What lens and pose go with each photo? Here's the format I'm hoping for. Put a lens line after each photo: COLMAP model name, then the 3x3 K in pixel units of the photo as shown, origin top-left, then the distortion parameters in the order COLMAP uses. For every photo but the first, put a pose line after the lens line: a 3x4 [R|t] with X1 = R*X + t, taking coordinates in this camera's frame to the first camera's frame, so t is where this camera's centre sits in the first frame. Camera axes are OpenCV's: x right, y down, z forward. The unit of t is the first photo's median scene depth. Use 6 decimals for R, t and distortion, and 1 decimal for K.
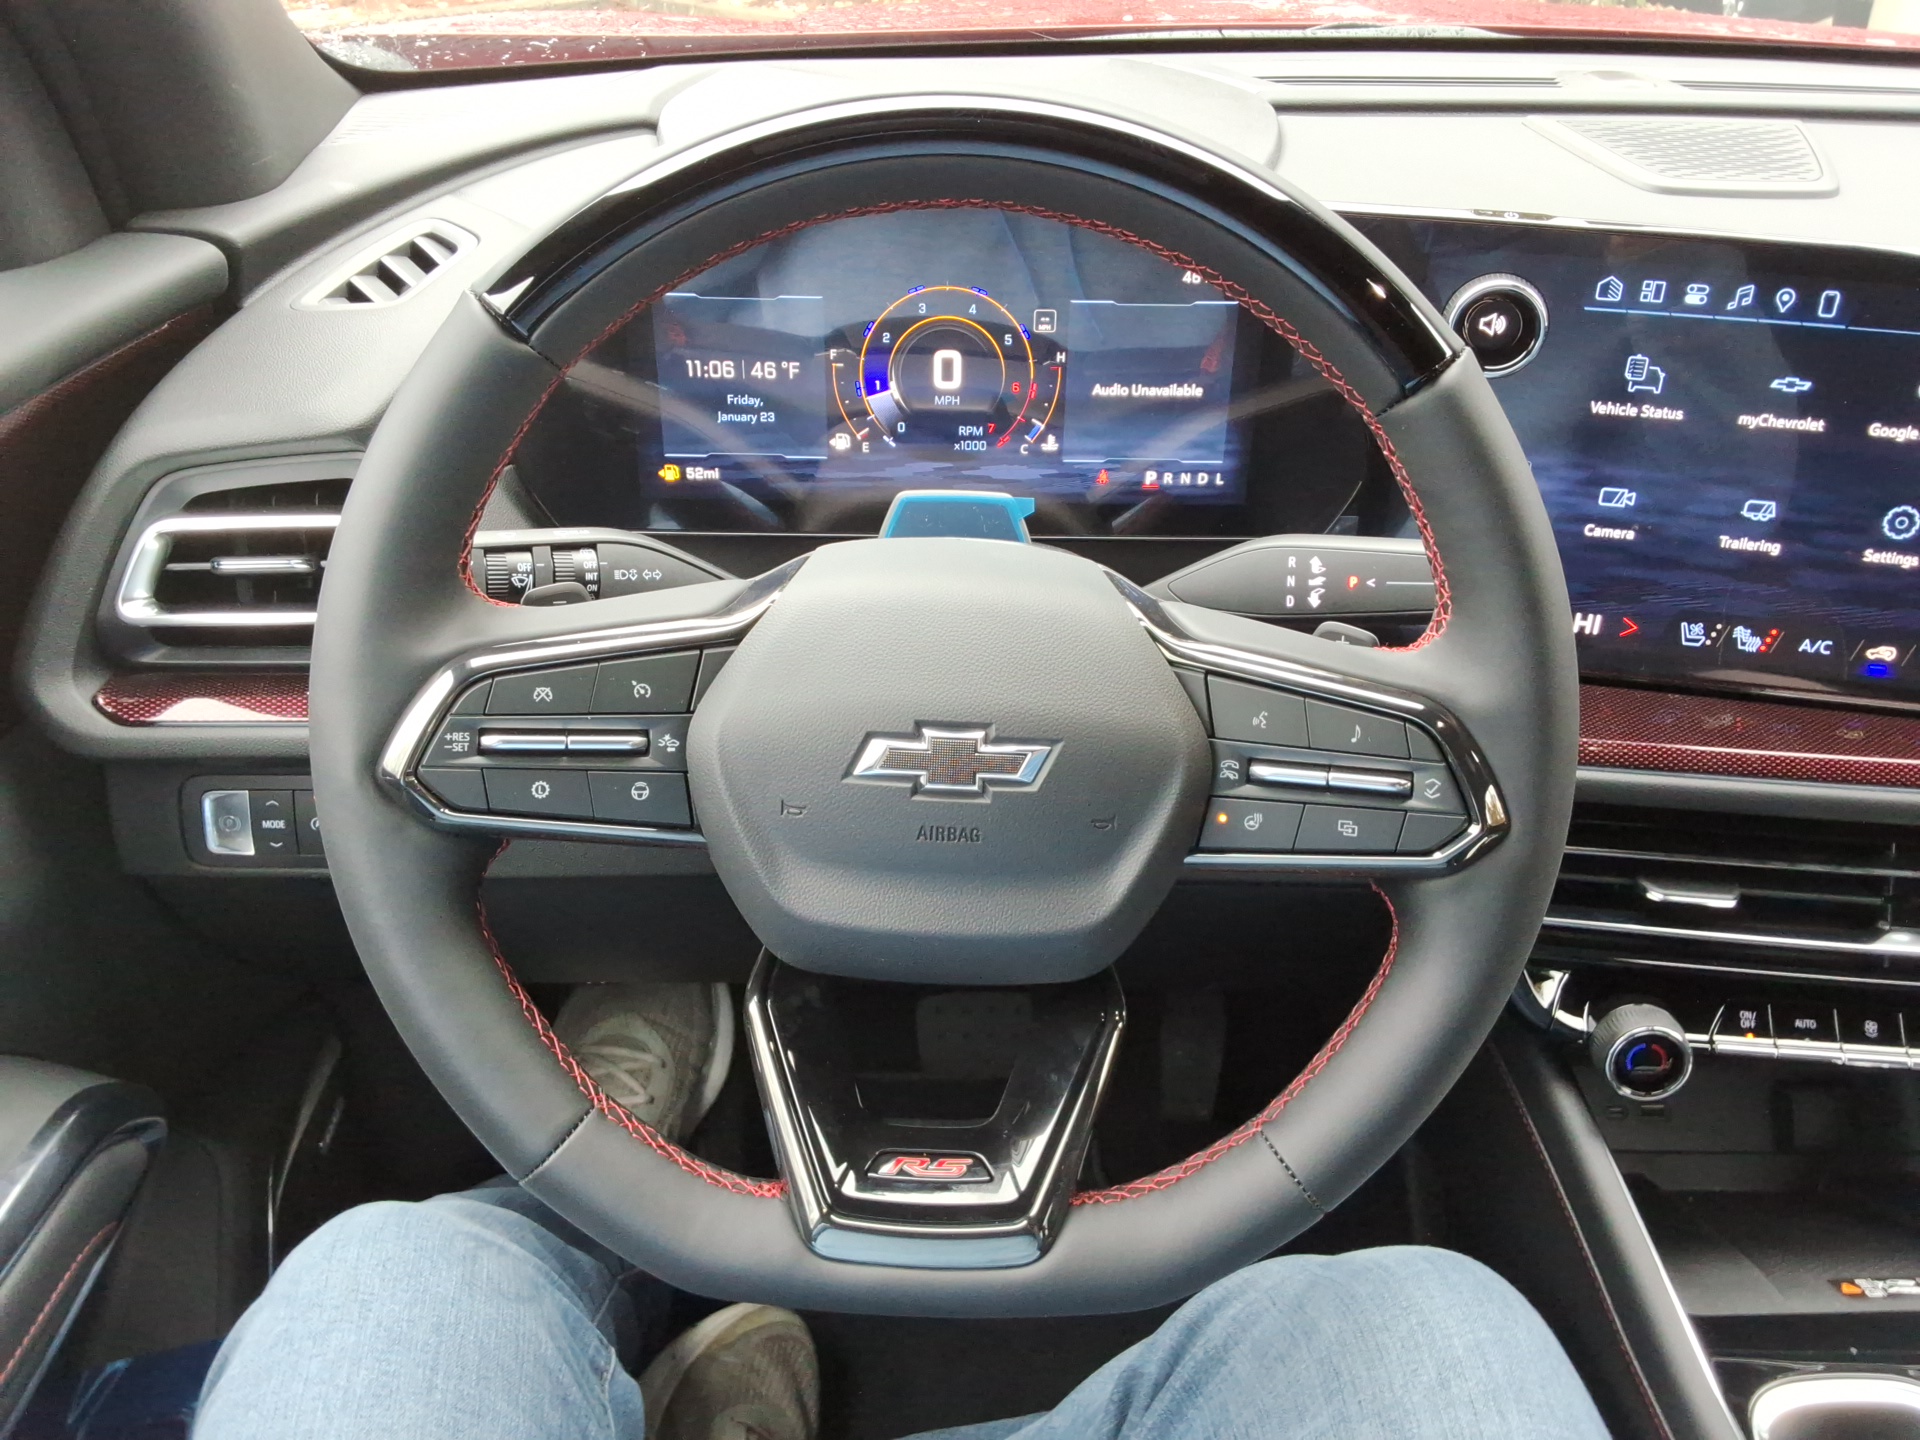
lens RADIAL K [[1532.6, 0, 974.2], [0, 1532.6, 693.9], [0, 0, 1]] dist [0.132391, -0.205067]
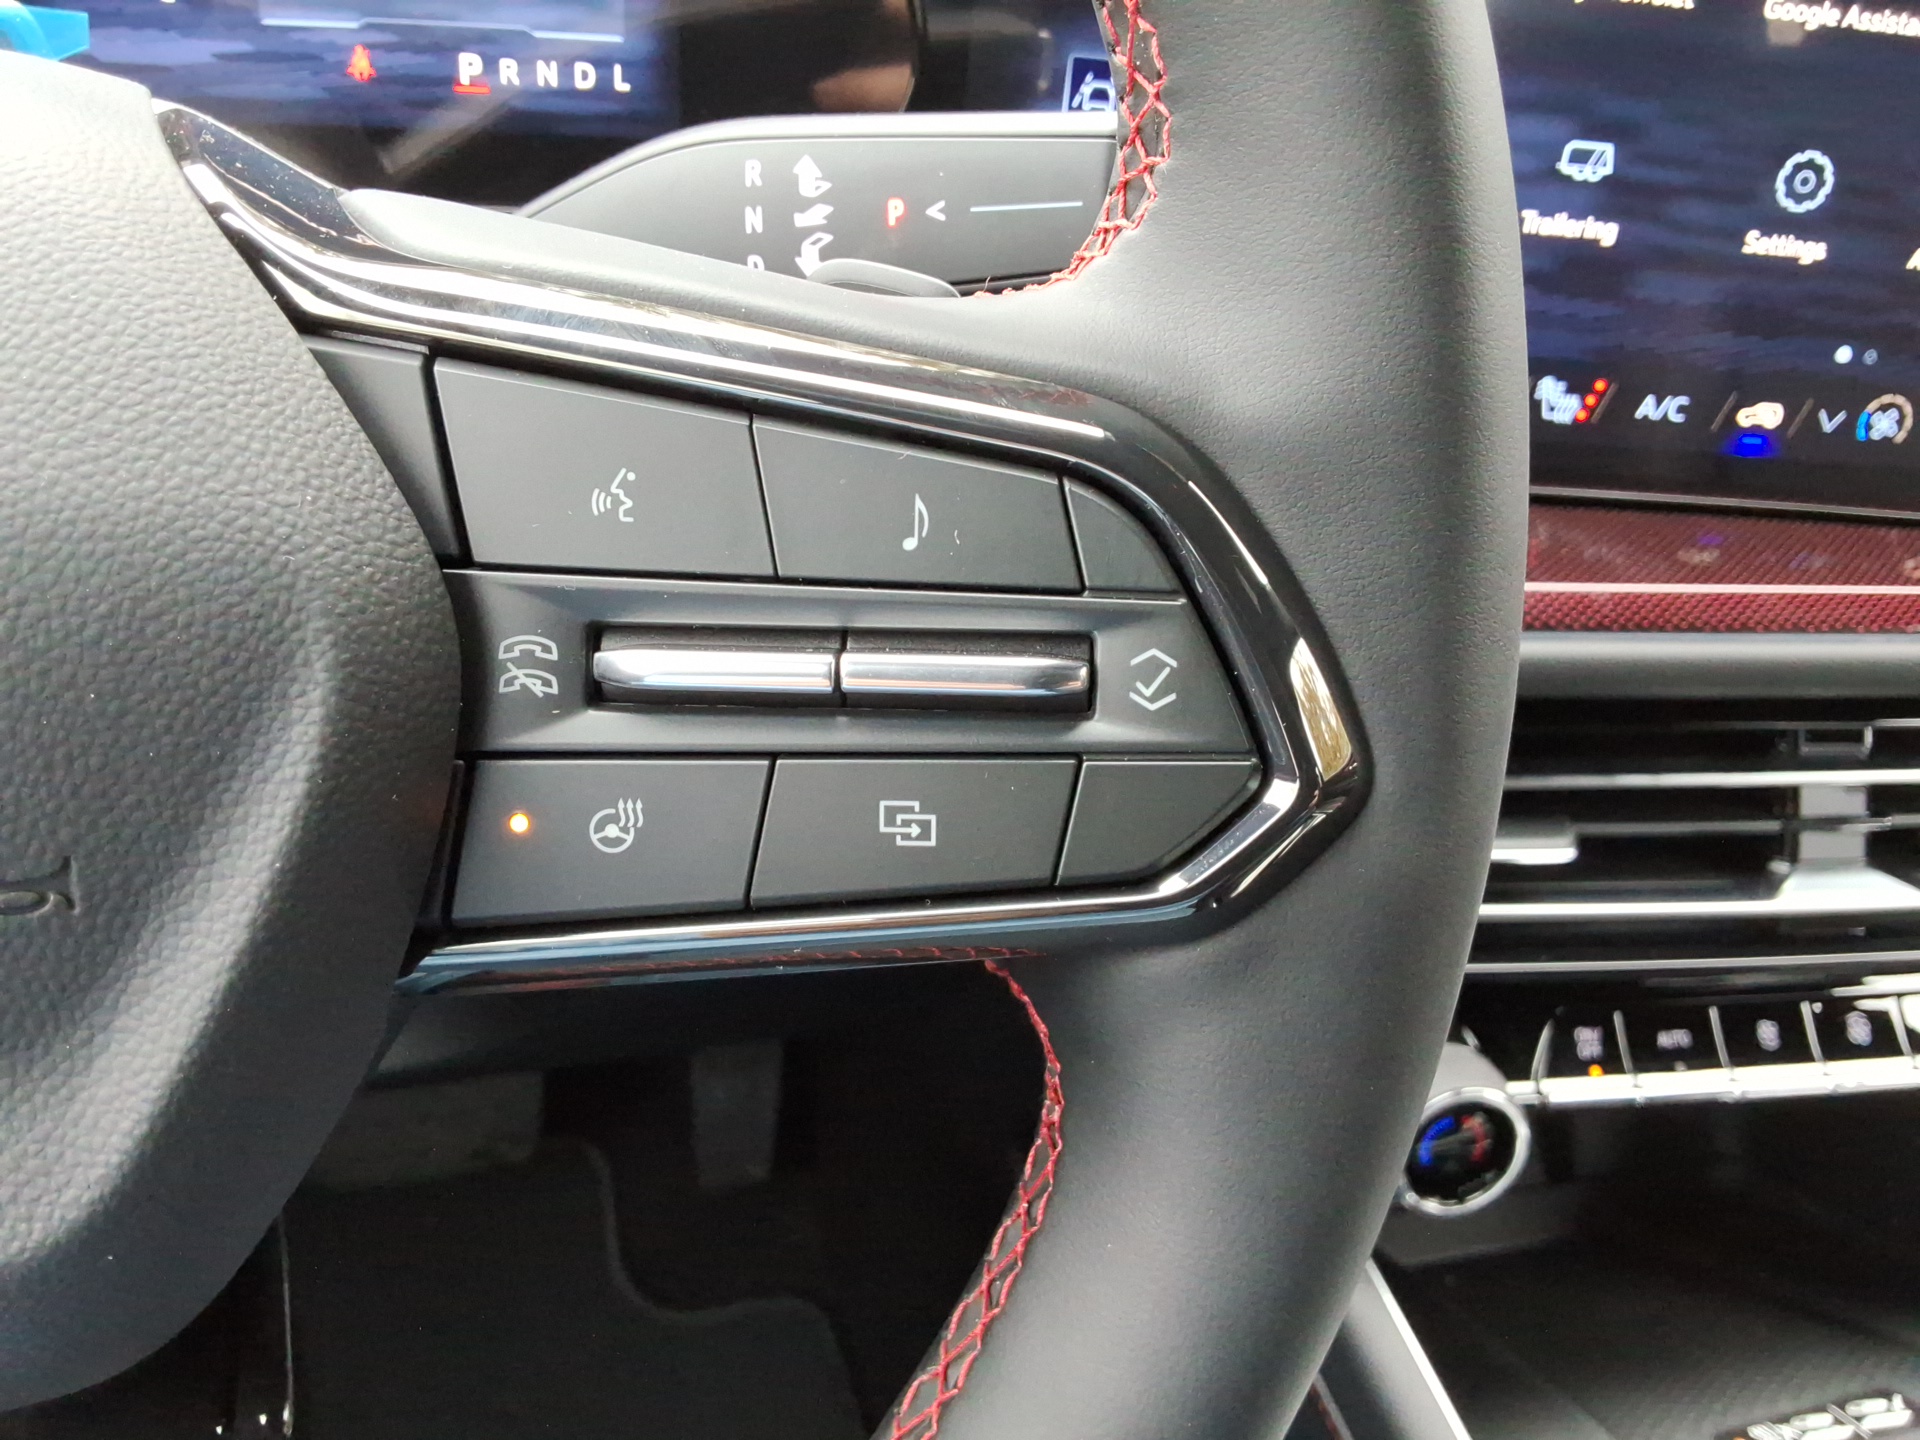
lens RADIAL K [[1532.6, 0, 974.2], [0, 1532.6, 693.9], [0, 0, 1]] dist [0.132391, -0.205067]
pose [[0.962561, -0.067654, 0.262485, 0.127725], [0.055680, 0.997052, 0.052802, 0.032718], [-0.265284, -0.036210, 0.963490, 0.508904]]
